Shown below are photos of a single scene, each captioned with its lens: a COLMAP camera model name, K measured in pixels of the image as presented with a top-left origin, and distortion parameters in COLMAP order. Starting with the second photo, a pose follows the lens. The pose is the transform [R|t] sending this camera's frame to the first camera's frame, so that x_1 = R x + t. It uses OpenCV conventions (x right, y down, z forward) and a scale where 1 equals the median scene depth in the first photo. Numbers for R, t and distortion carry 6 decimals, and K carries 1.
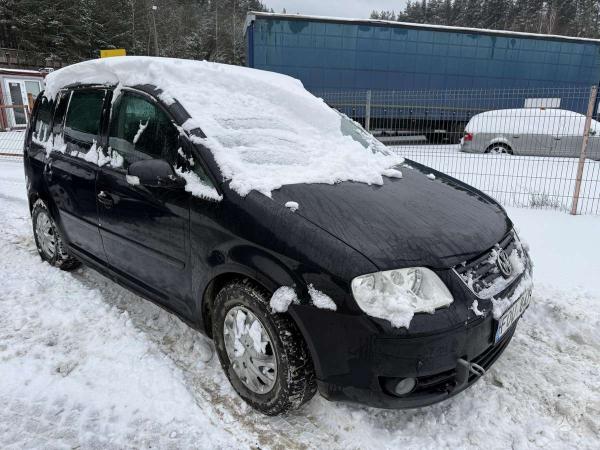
lens RADIAL K [[420.9, 0, 300.0], [0, 420.9, 225.0], [0, 0, 1]] dist [0.050141, -0.005248]
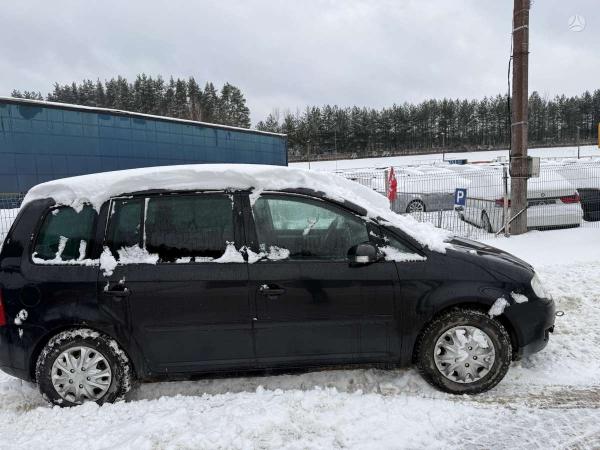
lens RADIAL K [[447.9, 0, 300.0], [0, 447.9, 225.0], [0, 0, 1]] dist [0.004207, -0.003538]
pose [[0.750263, -0.113519, 0.651321, -1.403350], [0.232861, 0.967393, -0.099628, -0.114074], [-0.618774, 0.226415, 0.752233, 0.065108]]
